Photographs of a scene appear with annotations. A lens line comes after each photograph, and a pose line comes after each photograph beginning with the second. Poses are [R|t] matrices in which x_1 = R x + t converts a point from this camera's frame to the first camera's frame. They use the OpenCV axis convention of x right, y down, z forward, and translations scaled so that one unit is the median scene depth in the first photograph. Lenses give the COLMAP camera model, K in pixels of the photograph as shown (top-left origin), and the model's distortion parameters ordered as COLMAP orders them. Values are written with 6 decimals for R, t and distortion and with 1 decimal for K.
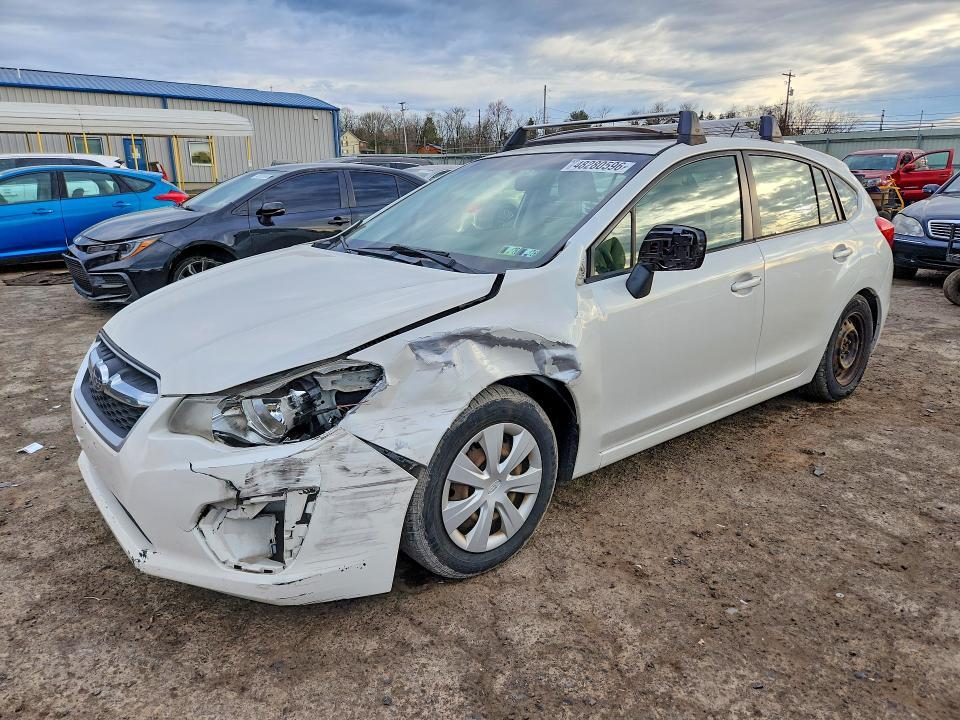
lens RADIAL K [[696.1, 0, 484.8], [0, 696.1, 360.7], [0, 0, 1]] dist [0.097221, -0.100104]
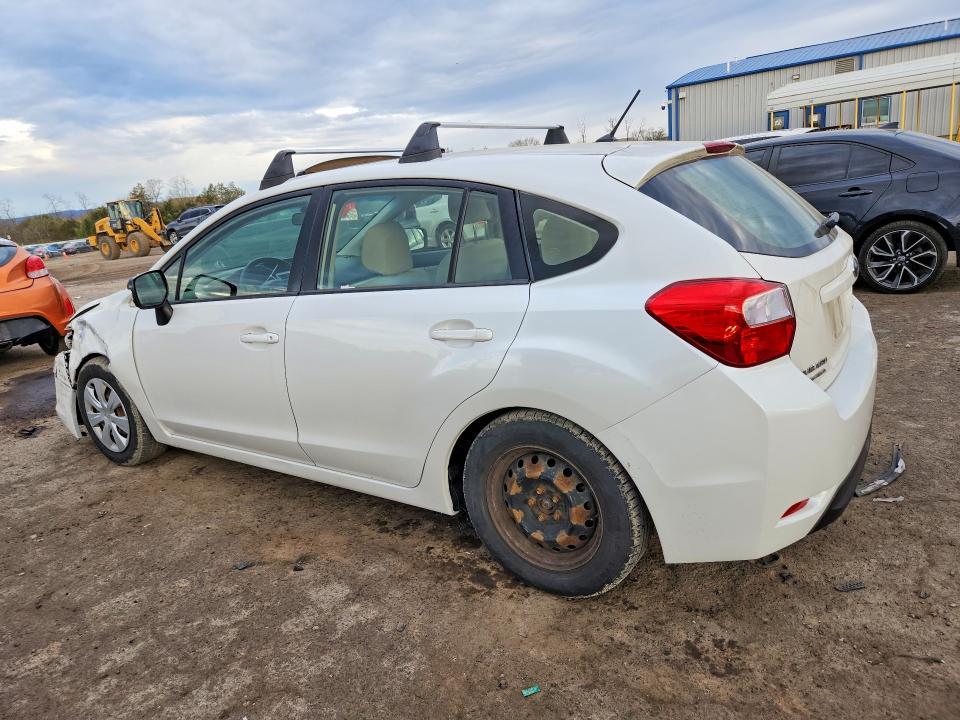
lens RADIAL K [[696.1, 0, 484.8], [0, 696.1, 360.7], [0, 0, 1]] dist [0.097221, -0.100104]
pose [[0.206117, 0.226695, -0.951906, 1.438920], [-0.143893, 0.969241, 0.199666, -0.335667], [0.967890, 0.095818, 0.232397, 1.171567]]
